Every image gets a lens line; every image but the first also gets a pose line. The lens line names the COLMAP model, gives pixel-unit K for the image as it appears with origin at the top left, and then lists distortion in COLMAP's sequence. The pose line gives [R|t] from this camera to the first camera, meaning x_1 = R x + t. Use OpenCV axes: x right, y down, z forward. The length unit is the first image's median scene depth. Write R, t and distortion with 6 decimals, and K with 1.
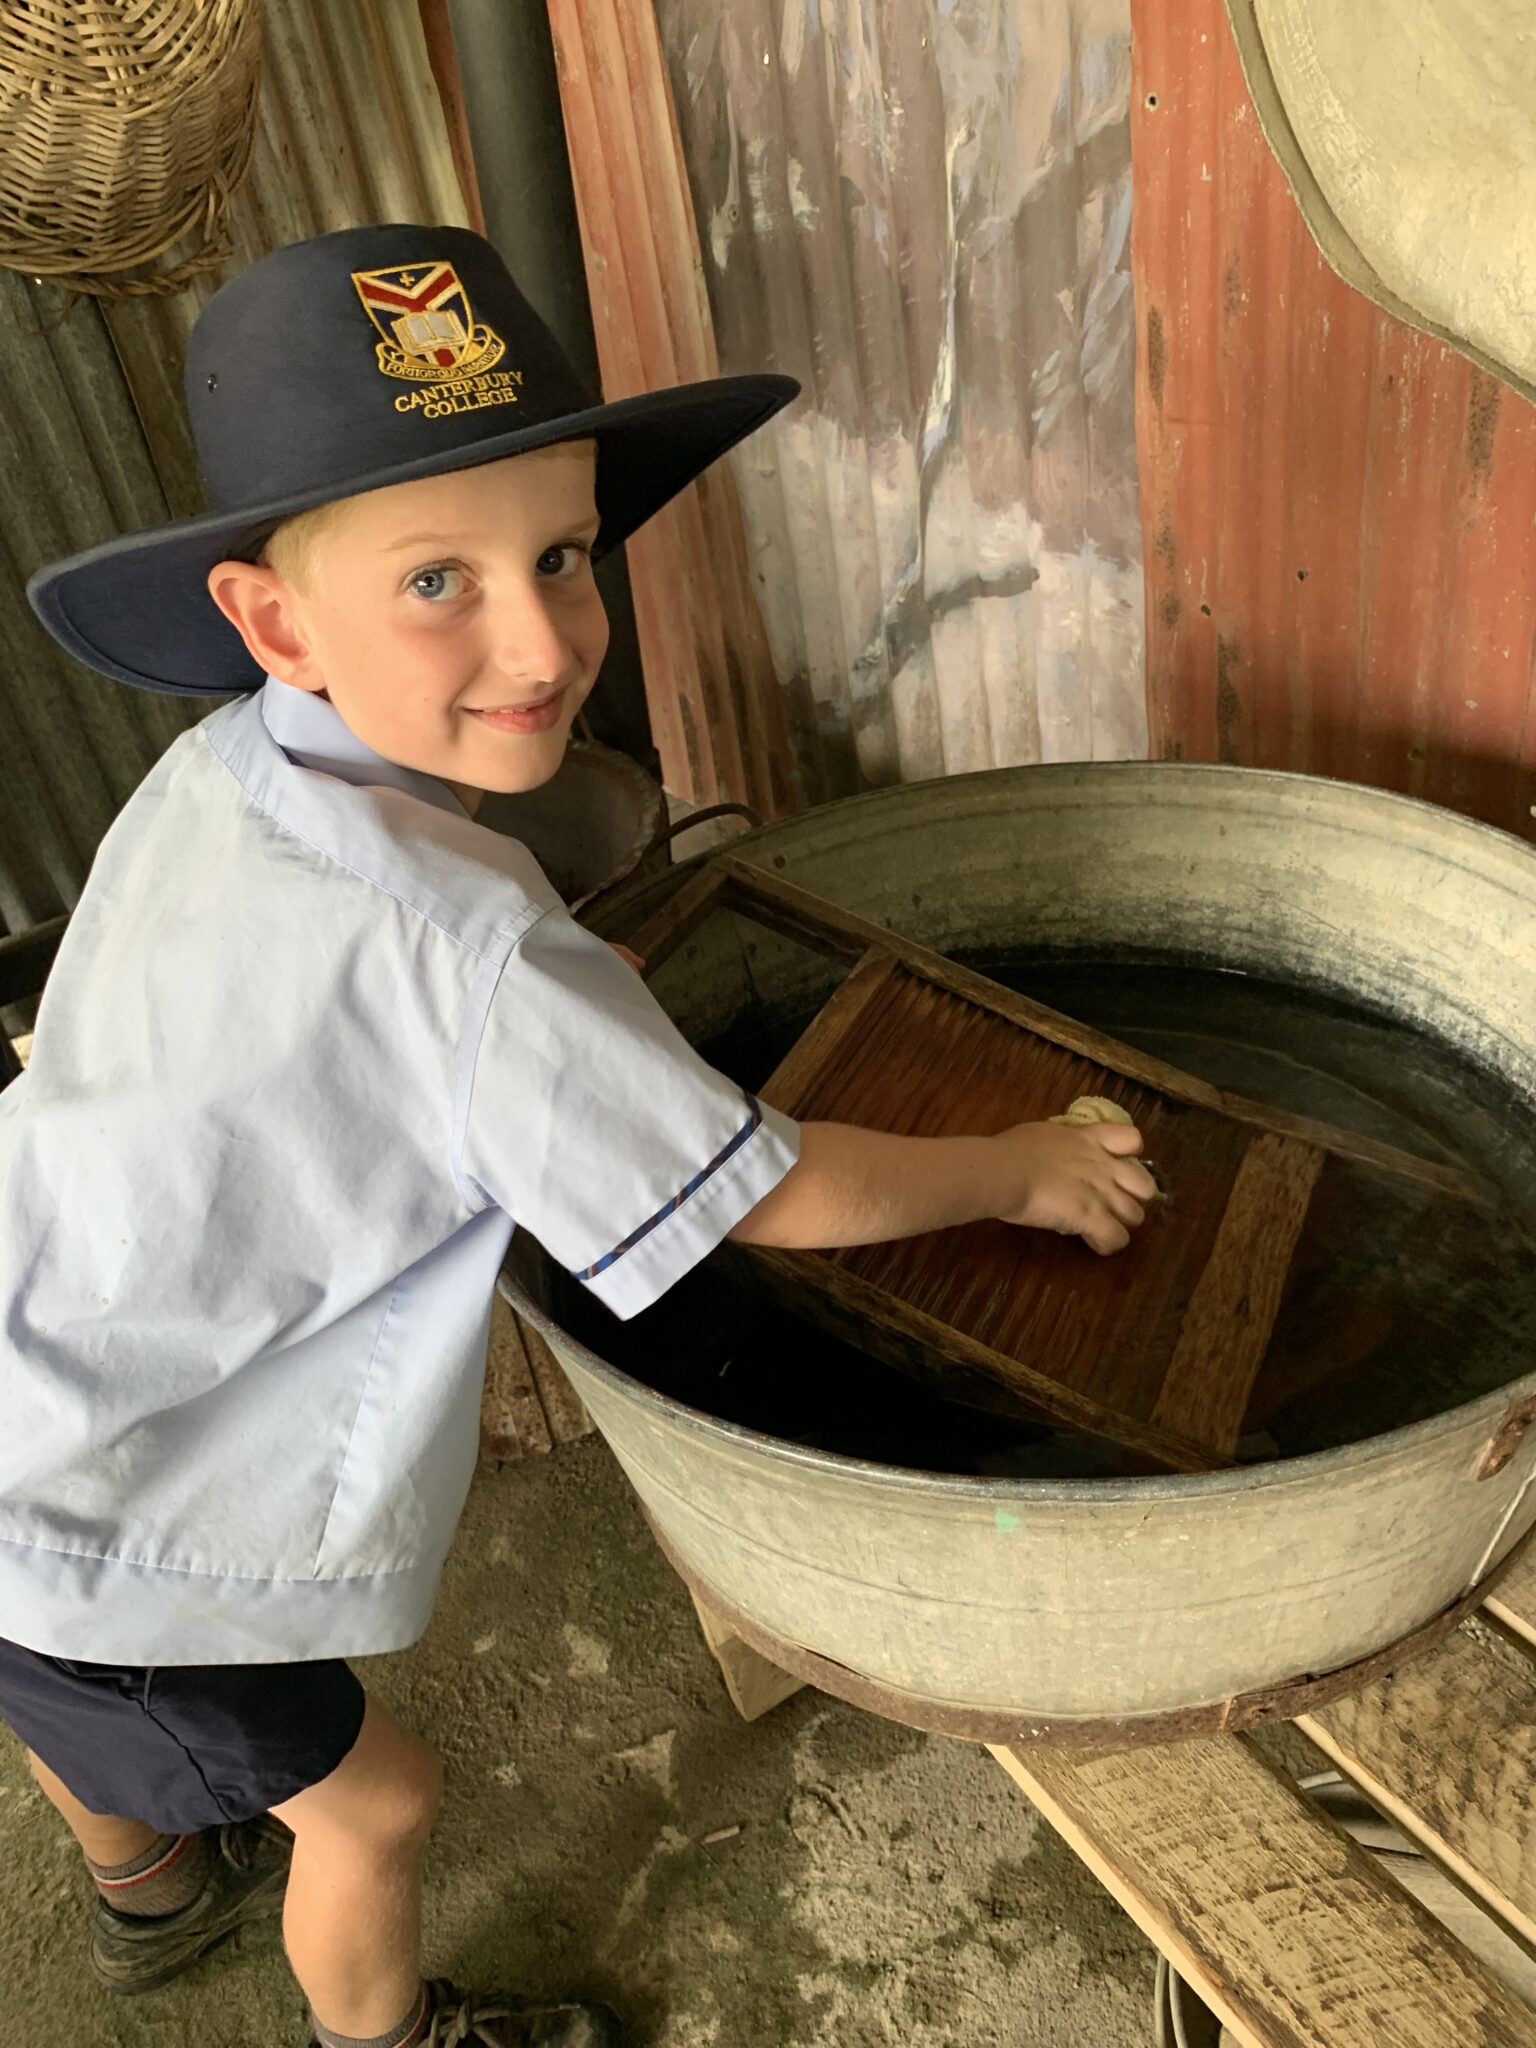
lens RADIAL K [[1547.4, 0, 774.6], [0, 1547.4, 1036.9], [0, 0, 1]] dist [-0.003698, 0.016366]
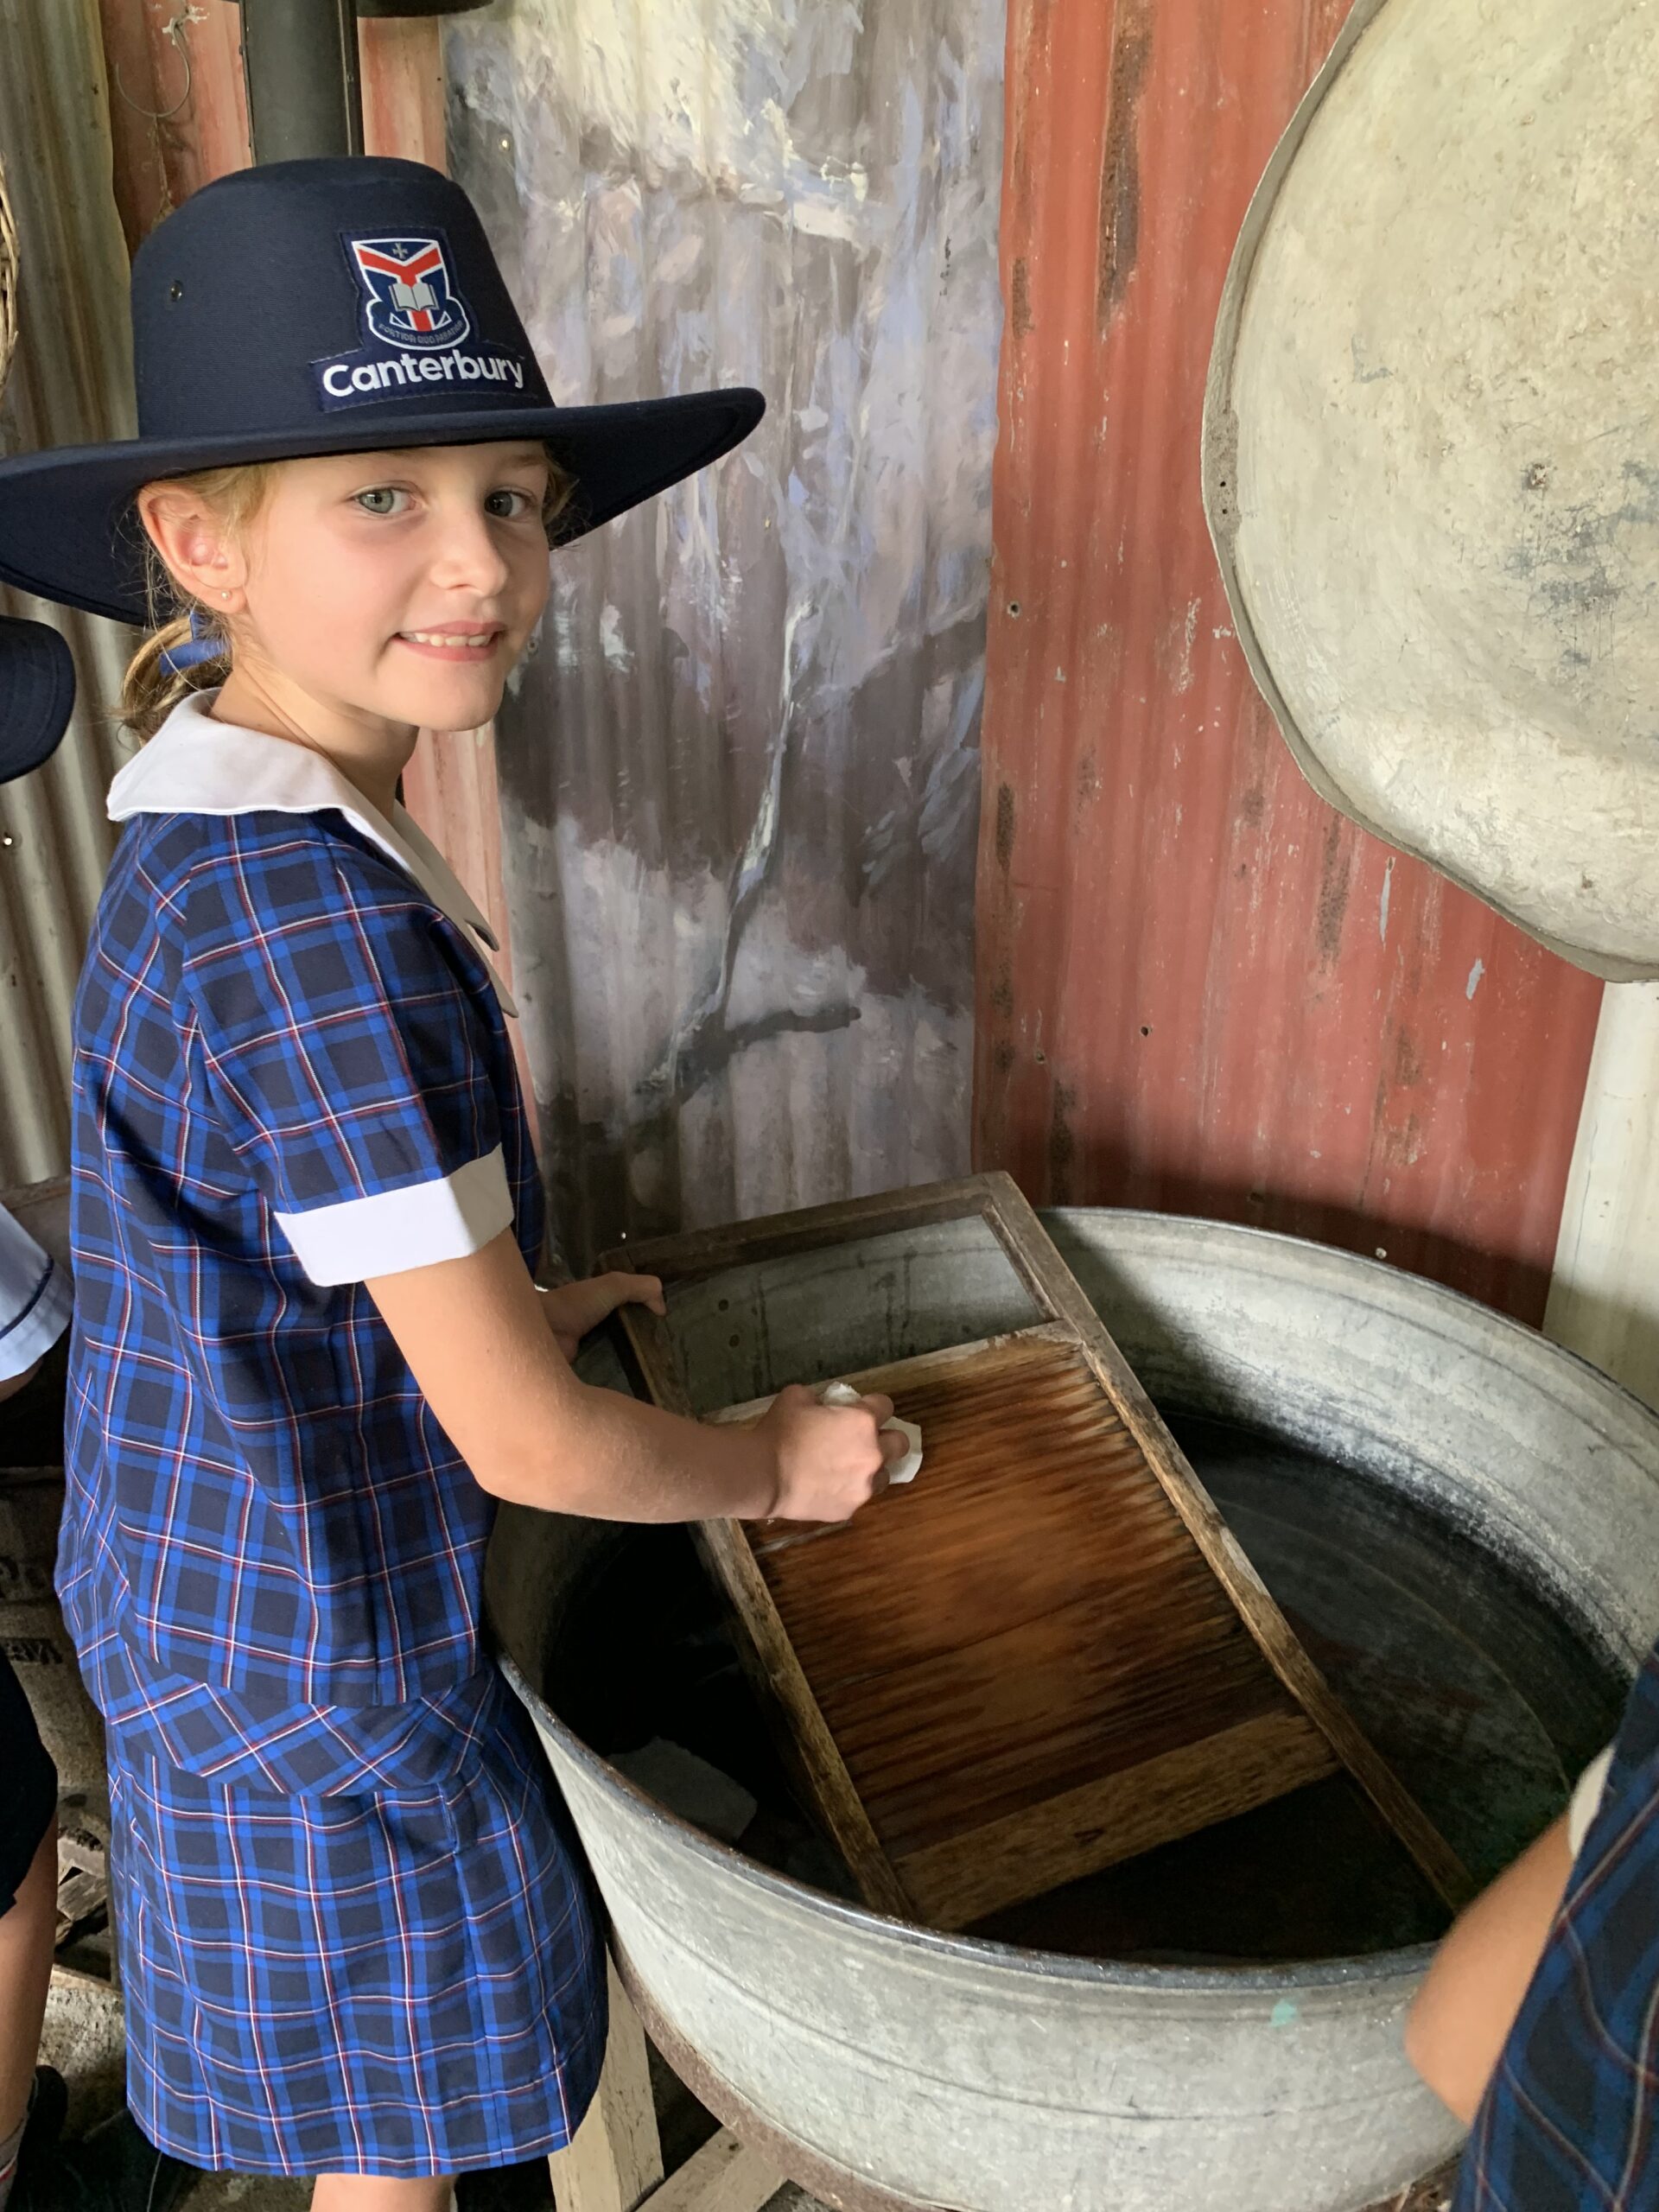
lens RADIAL K [[1667.6, 0, 790.5], [0, 1667.6, 1151.2], [0, 0, 1]] dist [0.025503, -0.025473]
pose [[0.956735, 0.020928, 0.290208, -0.230550], [0.033886, 0.982608, -0.182572, -0.017066], [-0.288982, 0.184507, 0.939386, 0.007835]]
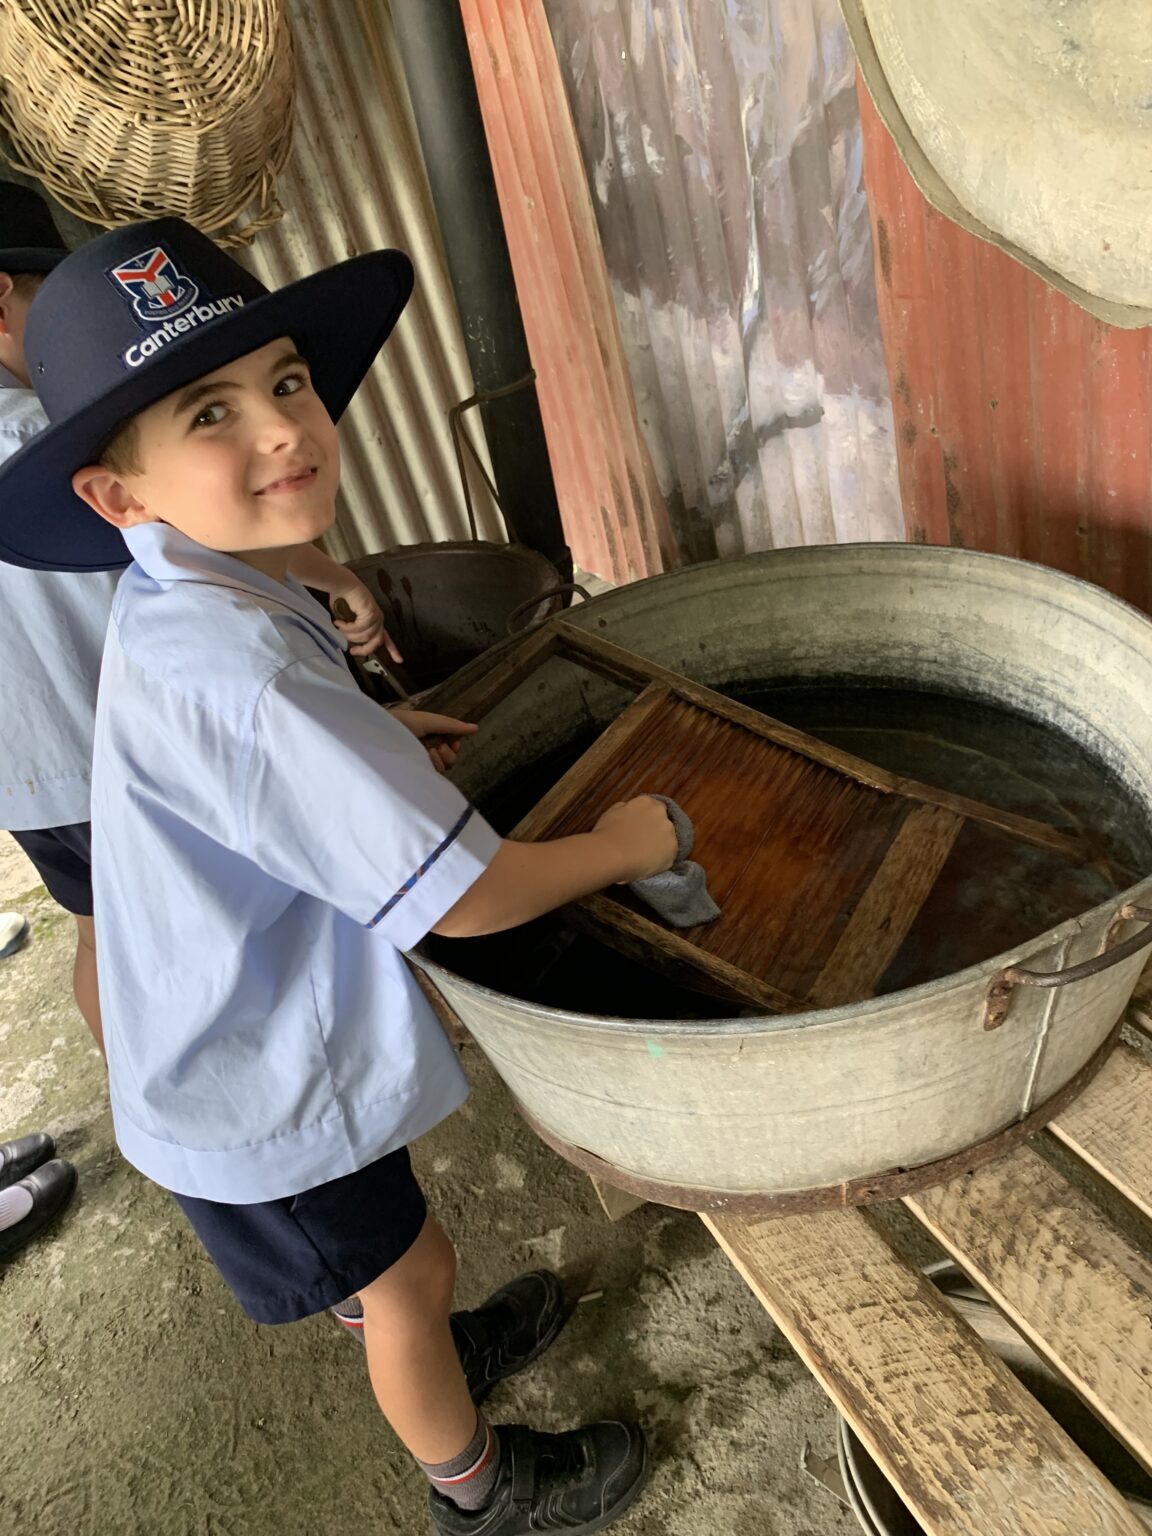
lens RADIAL K [[1154.9, 0, 610.1], [0, 1154.9, 768.8], [0, 0, 1]] dist [-0.005117, 0.016205]
pose [[0.992498, -0.013820, -0.121478, 0.125369], [0.014950, 0.999853, 0.008397, 0.013353], [0.121344, -0.010150, 0.992559, -0.066968]]
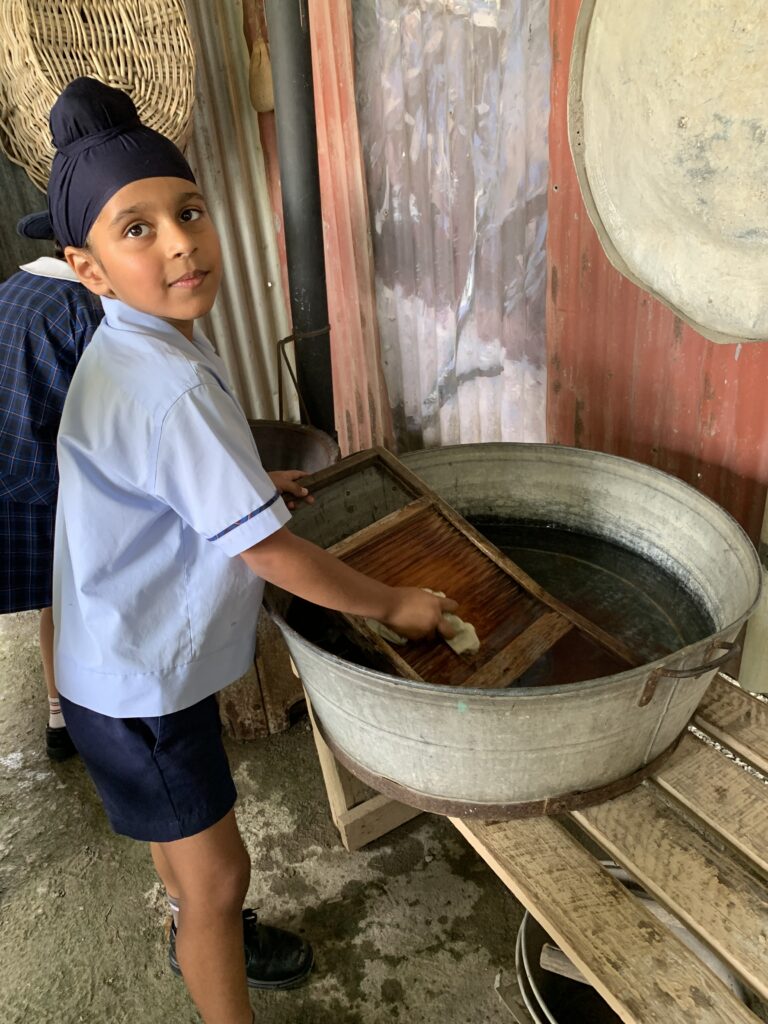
lens RADIAL K [[767.1, 0, 384.0], [0, 767.1, 512.0], [0, 0, 1]] dist [0.015357, -0.002419]
pose [[0.997726, 0.066941, 0.007848, -0.009736], [-0.065844, 0.992943, -0.098635, 0.059732], [-0.014395, 0.097894, 0.995093, -0.183119]]
